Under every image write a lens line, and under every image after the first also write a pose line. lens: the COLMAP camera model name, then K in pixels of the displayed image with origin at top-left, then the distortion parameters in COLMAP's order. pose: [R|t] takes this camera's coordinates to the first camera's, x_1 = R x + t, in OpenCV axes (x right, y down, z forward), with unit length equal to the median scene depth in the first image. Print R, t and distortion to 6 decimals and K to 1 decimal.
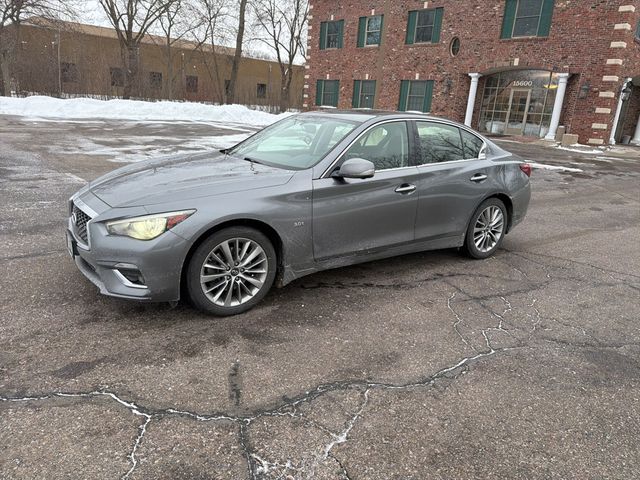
lens RADIAL K [[455.3, 0, 321.9], [0, 455.3, 240.7], [0, 0, 1]] dist [0.031443, -0.038817]
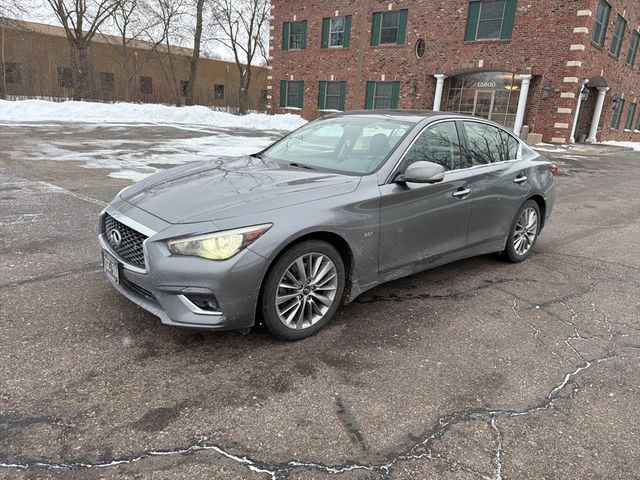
lens RADIAL K [[455.3, 0, 321.8], [0, 455.3, 239.4], [0, 0, 1]] dist [0.031443, -0.038817]
pose [[0.994825, -0.031696, 0.096534, -0.170516], [0.032226, 0.999473, -0.003939, -0.019455], [-0.096359, 0.007030, 0.995322, 0.071609]]
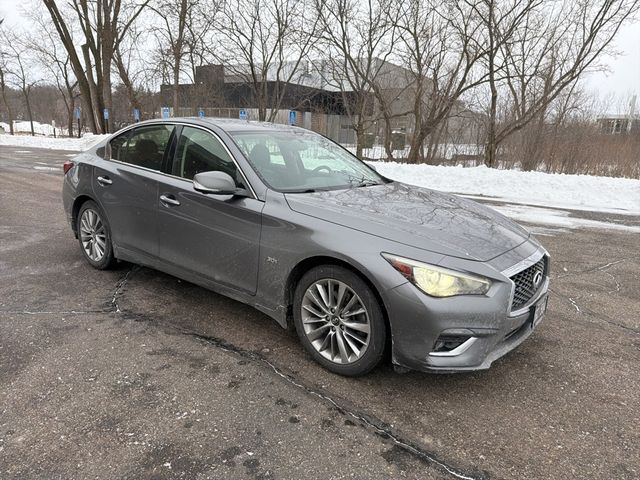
lens RADIAL K [[455.3, 0, 319.6], [0, 455.3, 239.6], [0, 0, 1]] dist [0.031443, -0.038817]
pose [[-0.275955, -0.293848, 0.915151, -0.845608], [0.217493, 0.908336, 0.357243, -0.358913], [-0.936240, 0.297622, -0.186750, 1.084056]]
